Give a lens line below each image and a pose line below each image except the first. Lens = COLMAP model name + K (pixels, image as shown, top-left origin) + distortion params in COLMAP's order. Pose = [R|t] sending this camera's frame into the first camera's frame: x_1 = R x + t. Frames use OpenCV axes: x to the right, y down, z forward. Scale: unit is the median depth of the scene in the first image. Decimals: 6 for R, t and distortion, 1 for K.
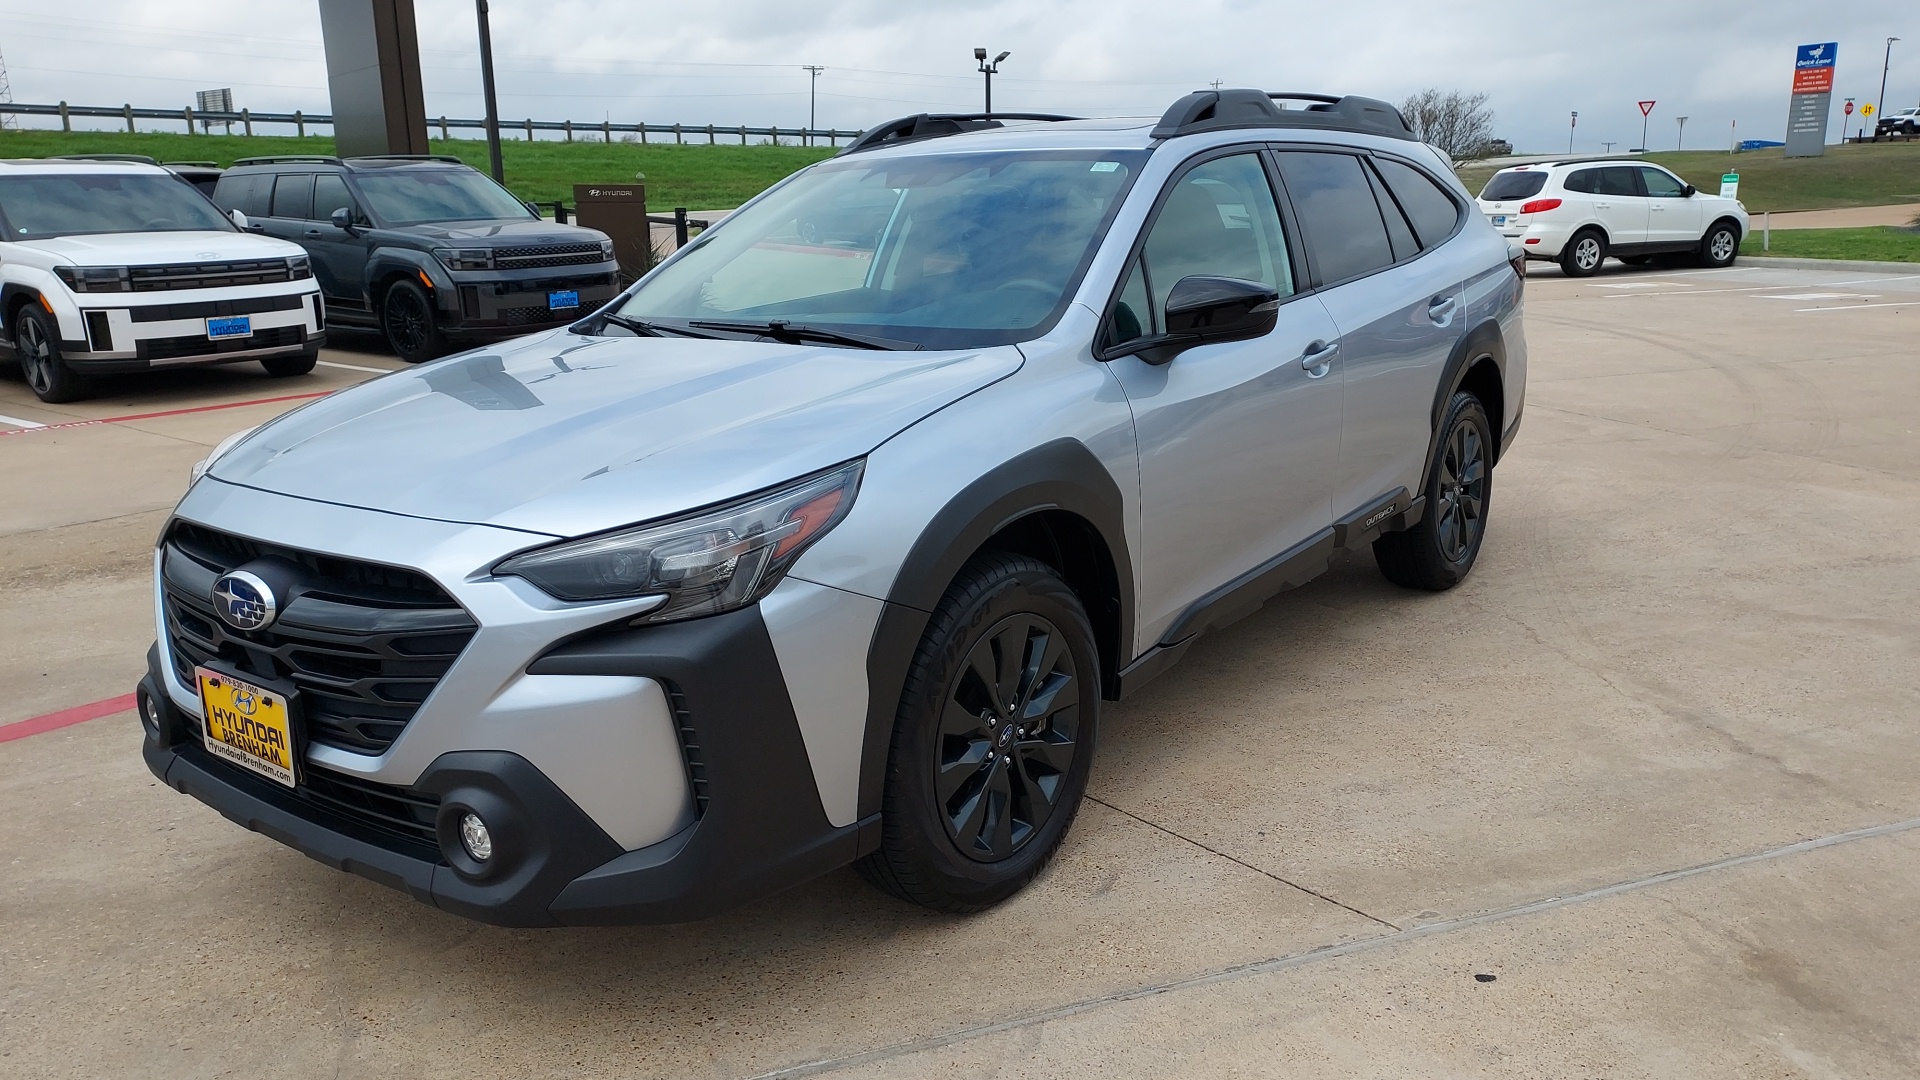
lens RADIAL K [[1391.7, 0, 960.0], [0, 1391.7, 541.6], [0, 0, 1]] dist [0.045662, -0.003500]
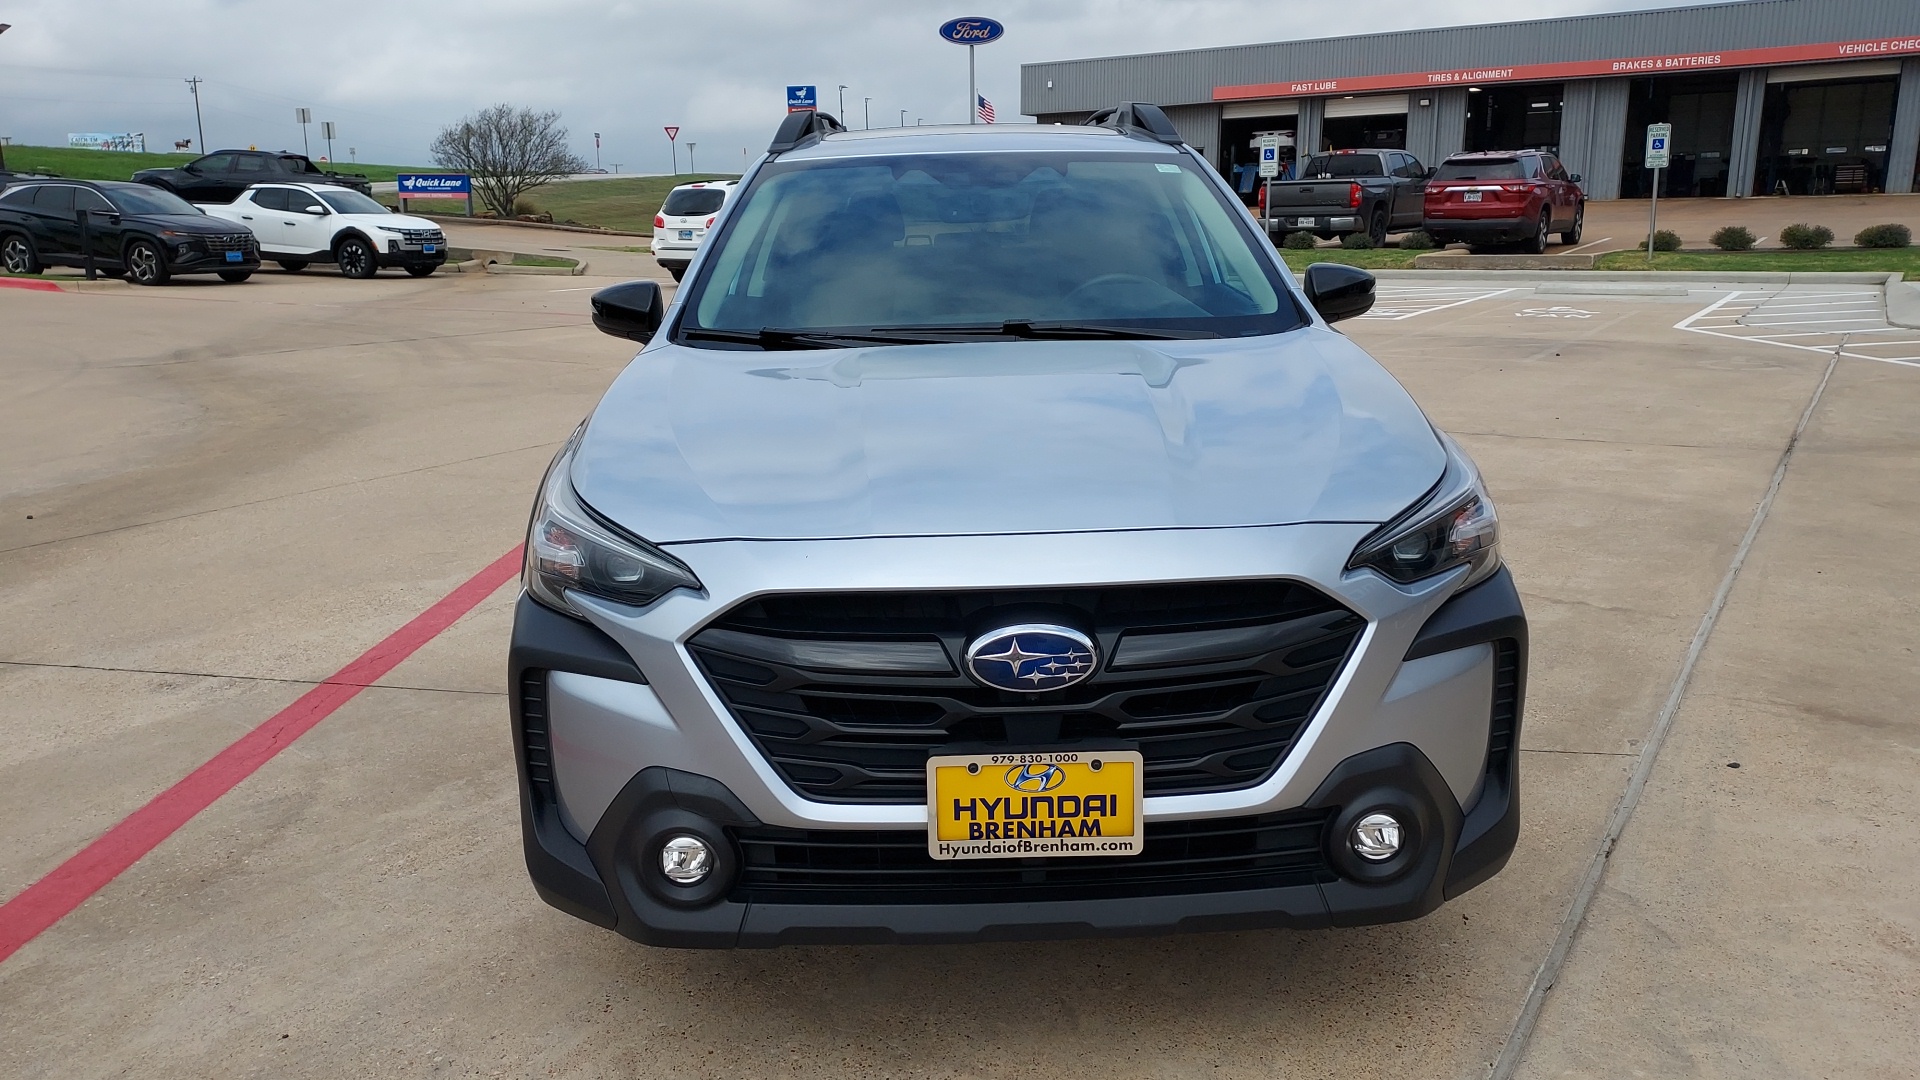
lens RADIAL K [[1417.7, 0, 967.6], [0, 1417.7, 542.0], [0, 0, 1]] dist [0.048788, -0.001965]
pose [[0.785039, -0.139245, 0.603592, -0.126171], [0.148527, 0.988295, 0.034819, -0.007568], [-0.601376, 0.062315, 0.796532, 0.040909]]
